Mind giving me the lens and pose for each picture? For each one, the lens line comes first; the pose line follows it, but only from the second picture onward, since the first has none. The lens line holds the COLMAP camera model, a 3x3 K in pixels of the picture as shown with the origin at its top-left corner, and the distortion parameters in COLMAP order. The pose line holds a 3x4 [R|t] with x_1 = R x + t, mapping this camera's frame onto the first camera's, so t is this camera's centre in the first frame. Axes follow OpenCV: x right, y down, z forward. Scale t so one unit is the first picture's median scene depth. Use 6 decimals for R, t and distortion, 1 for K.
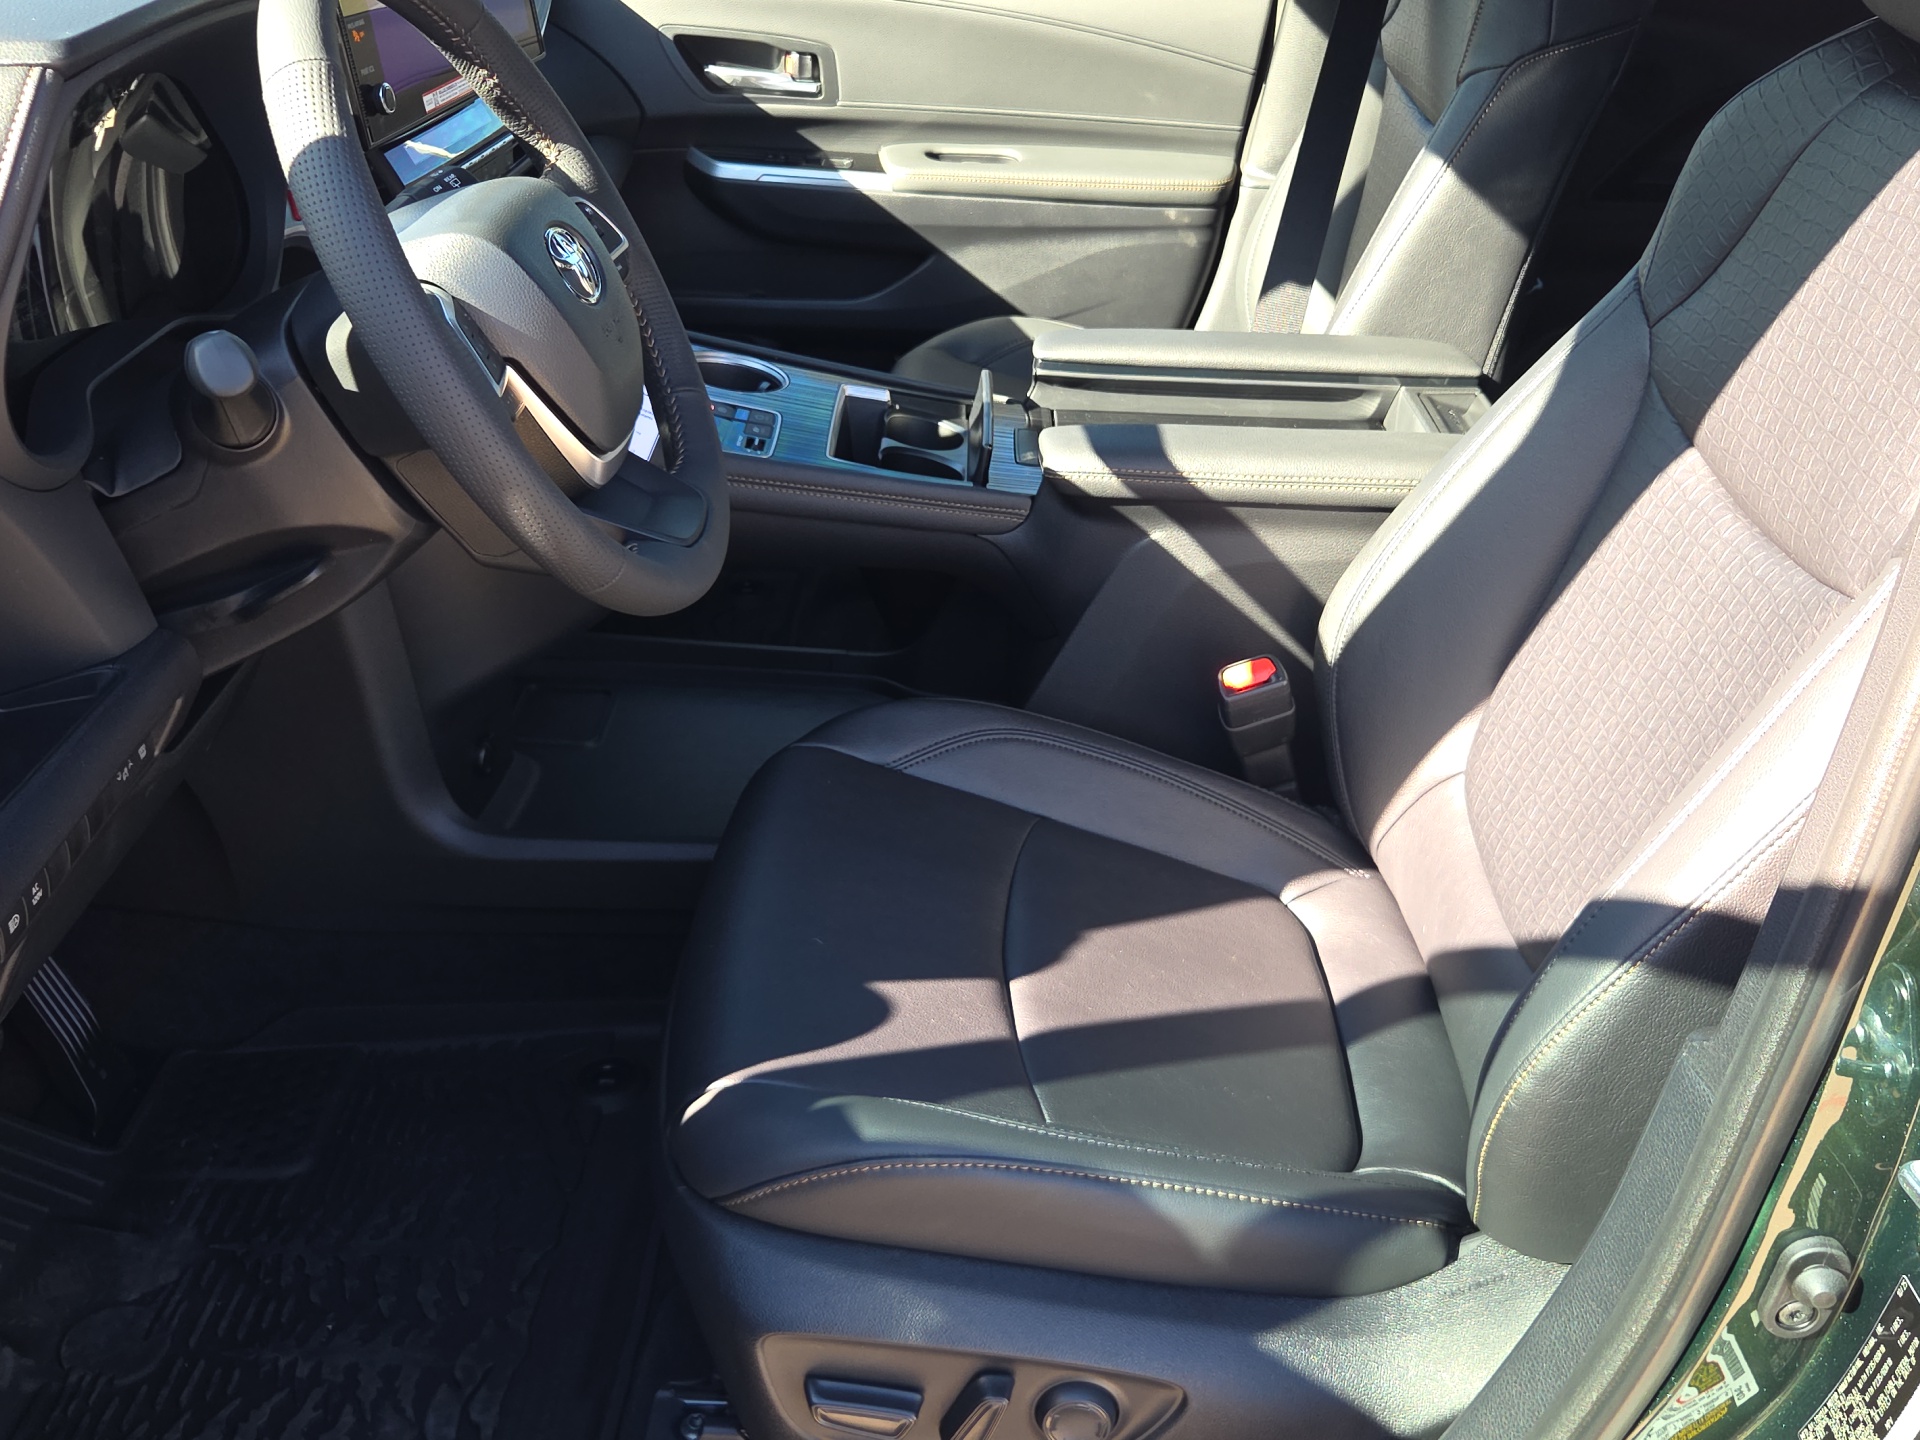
lens RADIAL K [[1821.9, 0, 959.2], [0, 1821.9, 701.7], [0, 0, 1]] dist [0.084198, -0.106712]
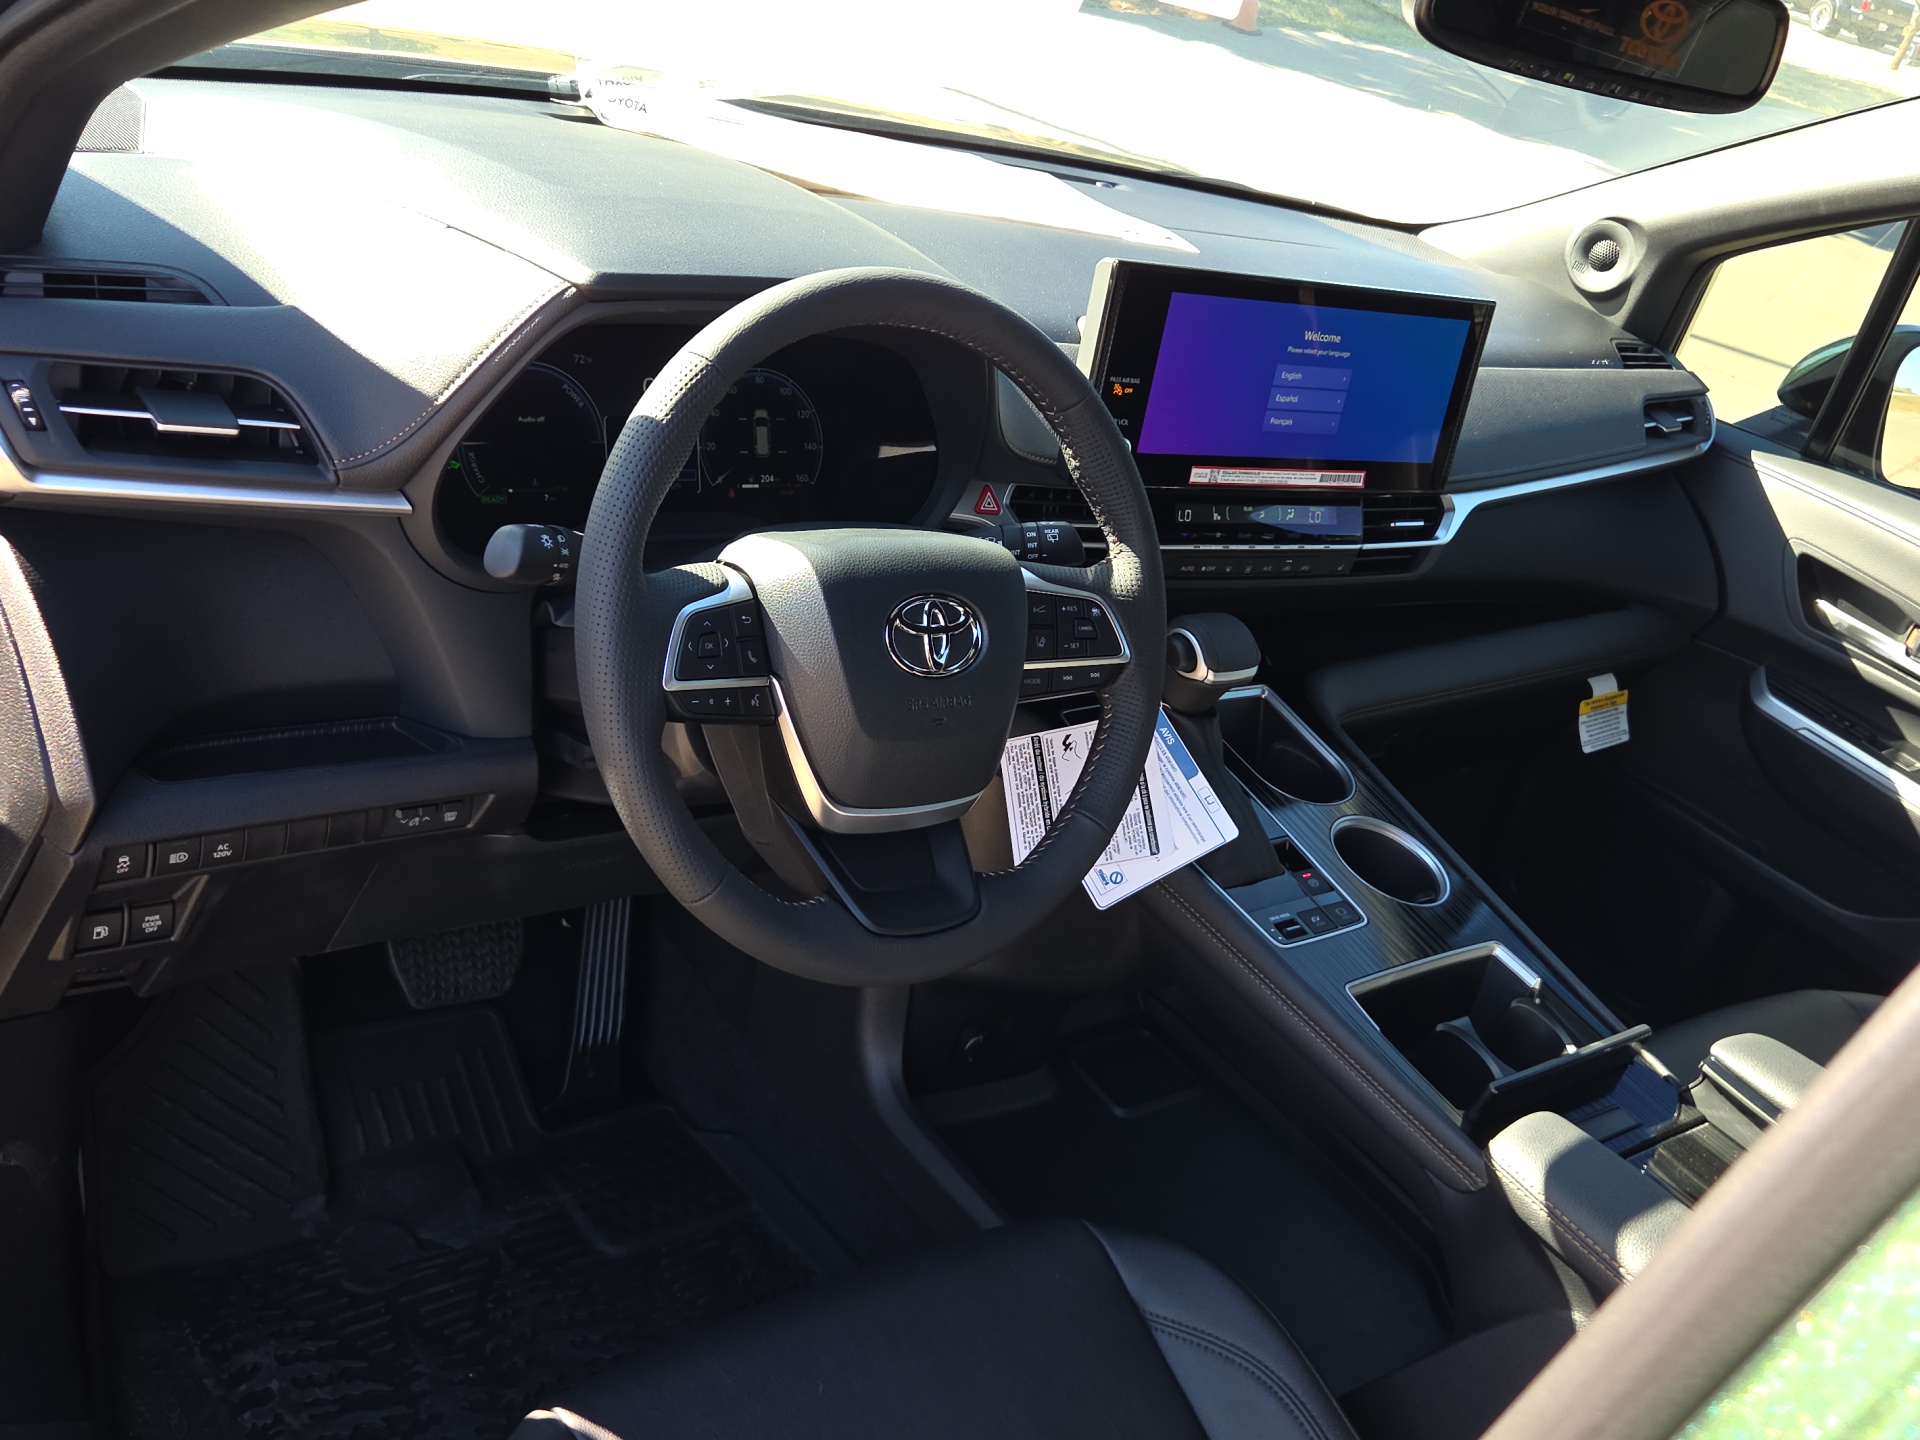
lens RADIAL K [[1821.9, 0, 959.2], [0, 1821.9, 701.7], [0, 0, 1]] dist [0.084198, -0.106712]
pose [[0.603860, 0.463205, -0.648687, 0.338218], [-0.567505, 0.821312, 0.058182, -0.203465], [0.559724, 0.332999, 0.758829, 0.201230]]
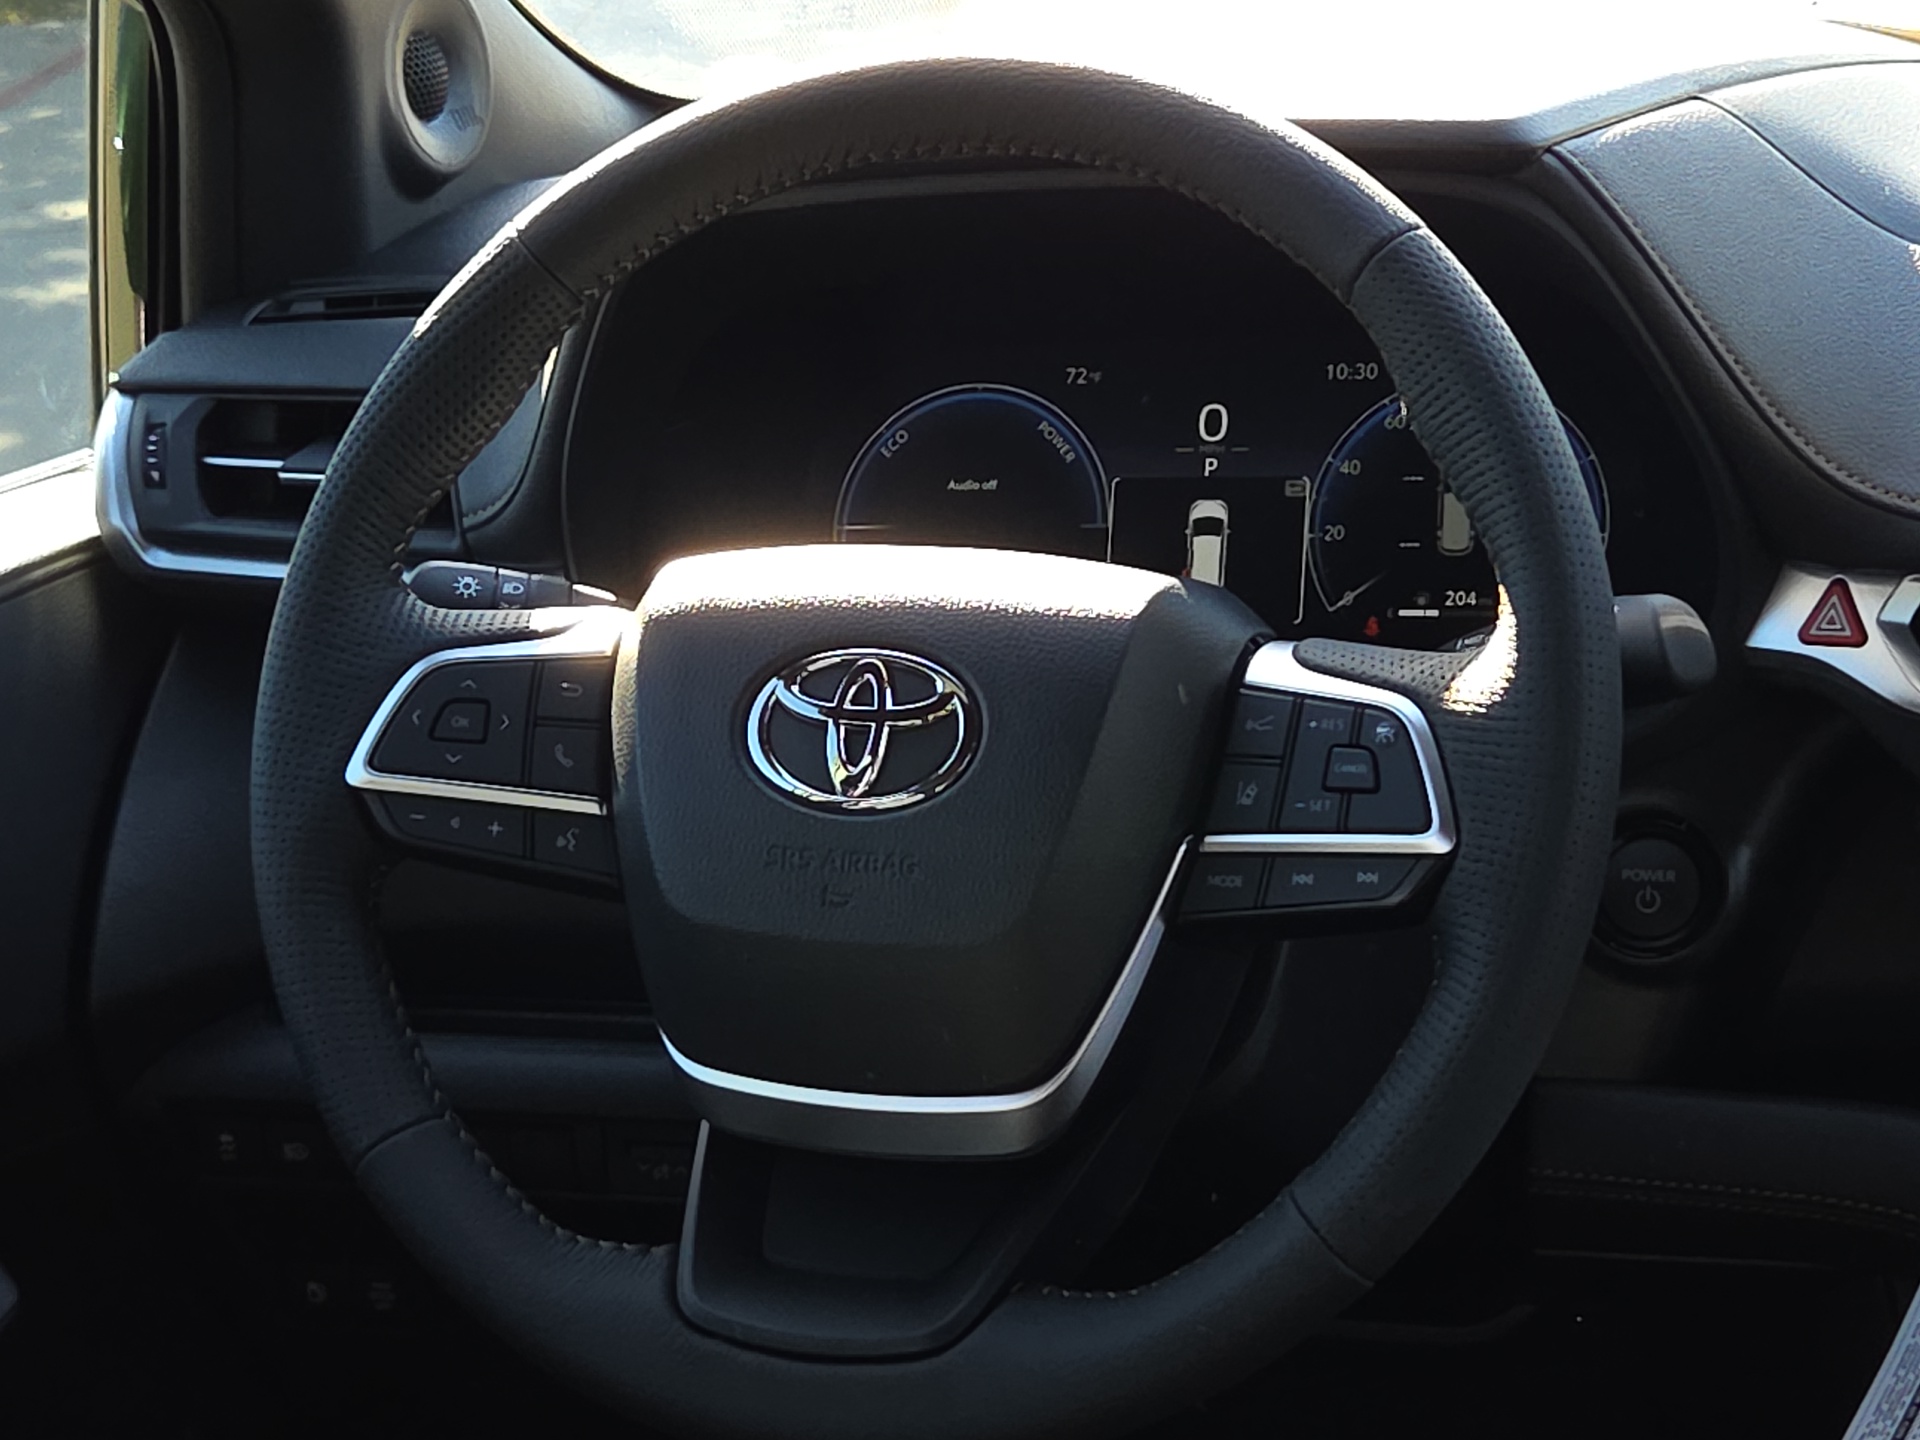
lens RADIAL K [[4016.3, 0, 960.0], [0, 4016.3, 720.0], [0, 0, 1]] dist [0.126379, -0.189889]
pose [[-0.319173, 0.259514, -0.911472, 0.563696], [-0.385923, 0.842827, 0.375109, -0.485550], [0.865559, 0.471482, -0.168855, 0.896323]]
